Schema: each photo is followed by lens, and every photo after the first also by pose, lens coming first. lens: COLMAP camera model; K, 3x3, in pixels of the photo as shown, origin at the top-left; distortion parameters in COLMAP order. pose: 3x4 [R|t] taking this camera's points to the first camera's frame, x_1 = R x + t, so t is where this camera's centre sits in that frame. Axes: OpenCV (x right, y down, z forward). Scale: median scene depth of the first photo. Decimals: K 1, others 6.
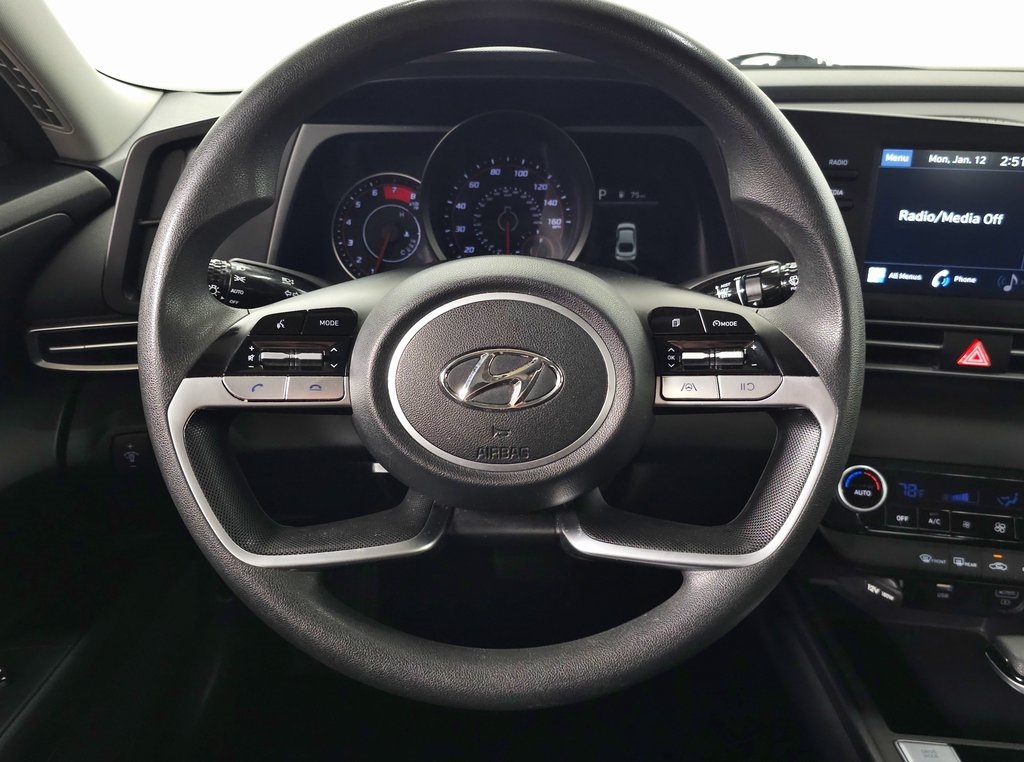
lens RADIAL K [[867.8, 0, 510.8], [0, 867.8, 380.5], [0, 0, 1]] dist [0.038320, -0.060453]
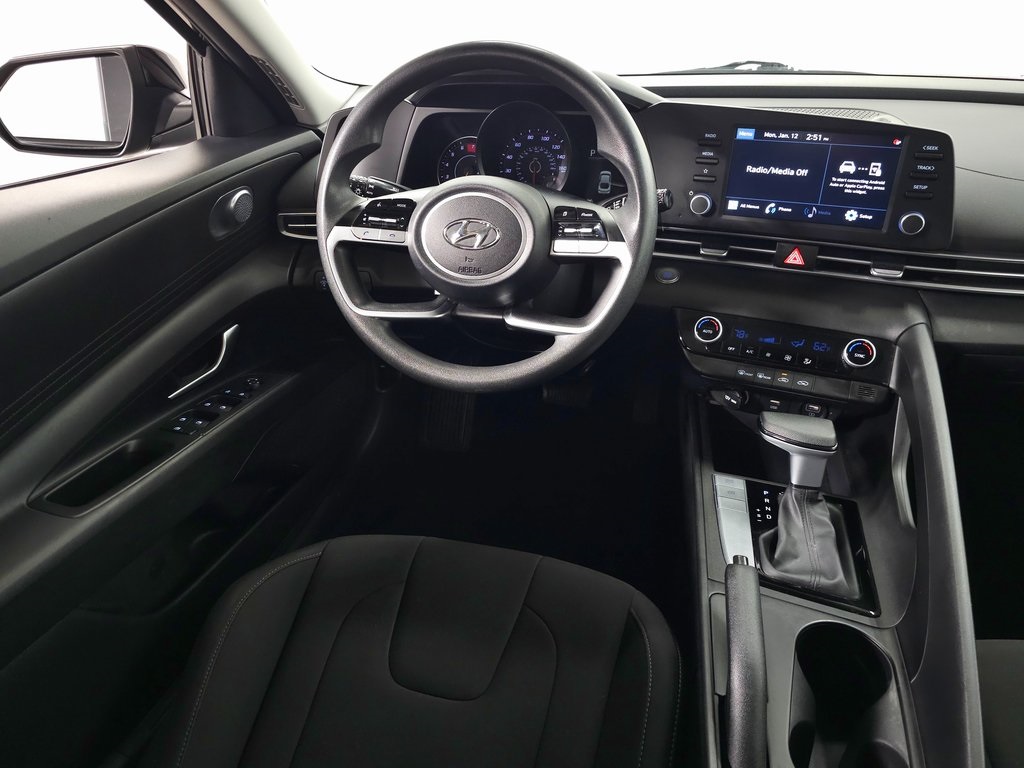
lens RADIAL K [[699.8, 0, 507.6], [0, 699.8, 379.0], [0, 0, 1]] dist [0.036278, -0.041842]
pose [[0.973506, 0.097938, -0.206626, 0.315391], [-0.080049, 0.992420, 0.093248, 0.125180], [0.214193, -0.074238, 0.973966, -0.459142]]
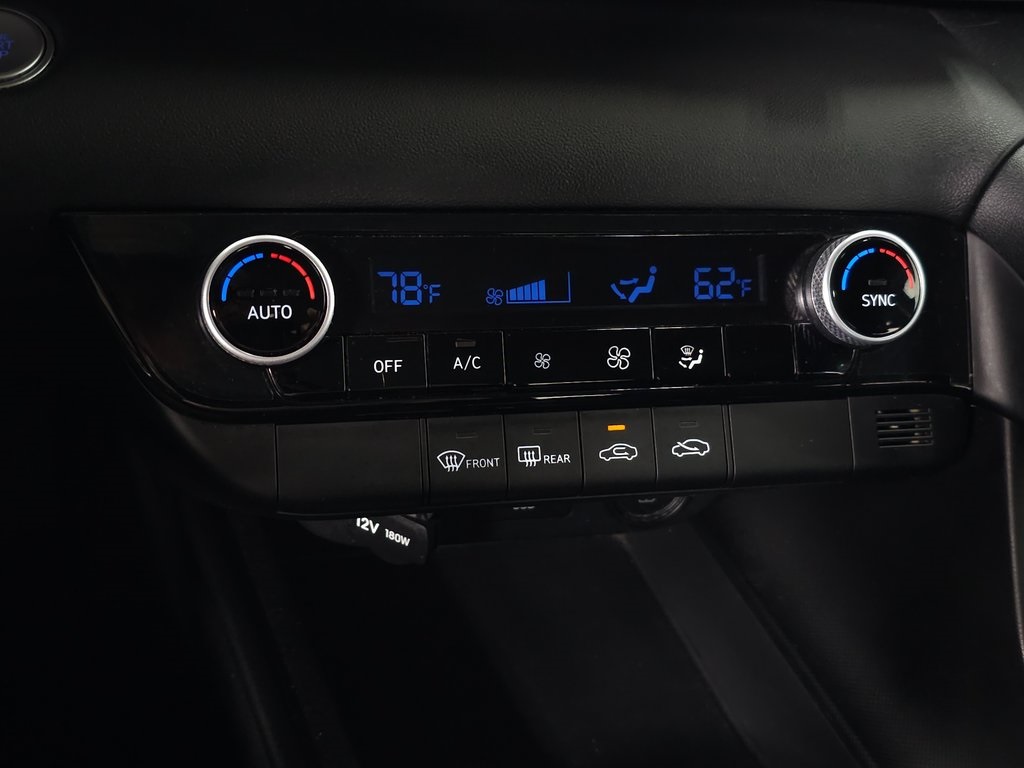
lens RADIAL K [[1106.3, 0, 493.7], [0, 1106.3, 368.0], [0, 0, 1]] dist [0.036437, 0.000000]
pose [[0.929805, -0.136074, 0.341974, 0.333692], [0.065847, 0.975656, 0.209186, 0.063507], [-0.362114, -0.171984, 0.916130, 0.556450]]
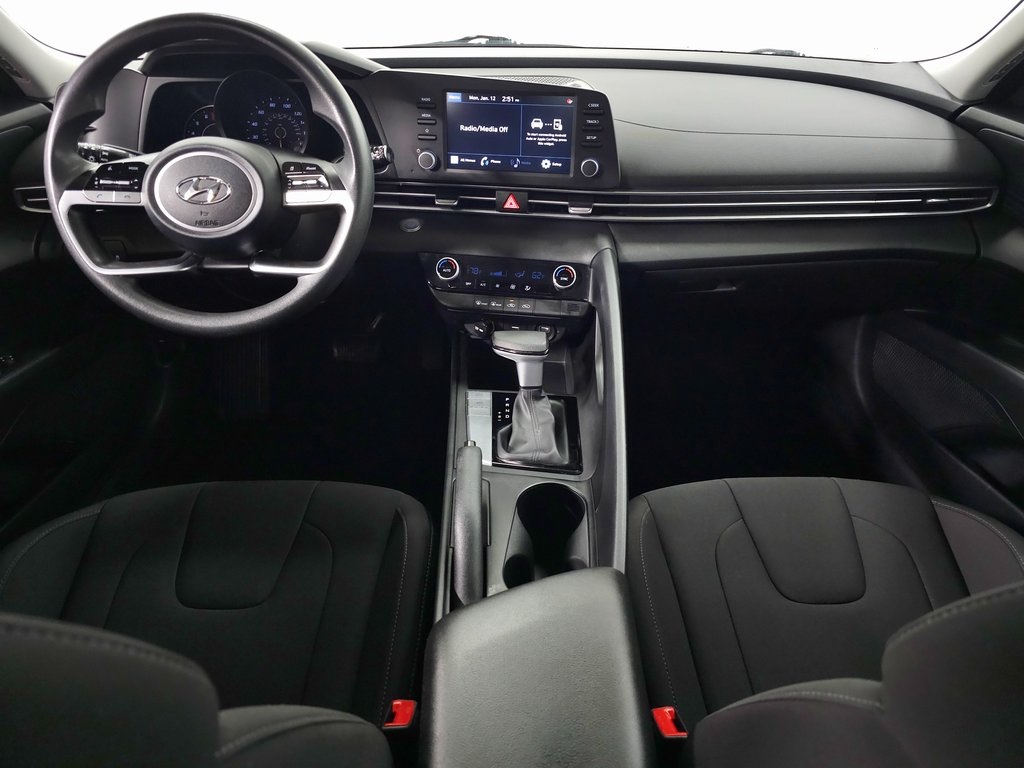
lens RADIAL K [[696.6, 0, 525.4], [0, 696.6, 382.3], [0, 0, 1]] dist [0.047133, -0.045274]
pose [[0.999145, -0.013059, 0.039236, 0.522948], [0.008501, 0.993425, 0.114167, 0.205363], [-0.040469, -0.113736, 0.992687, -0.654650]]
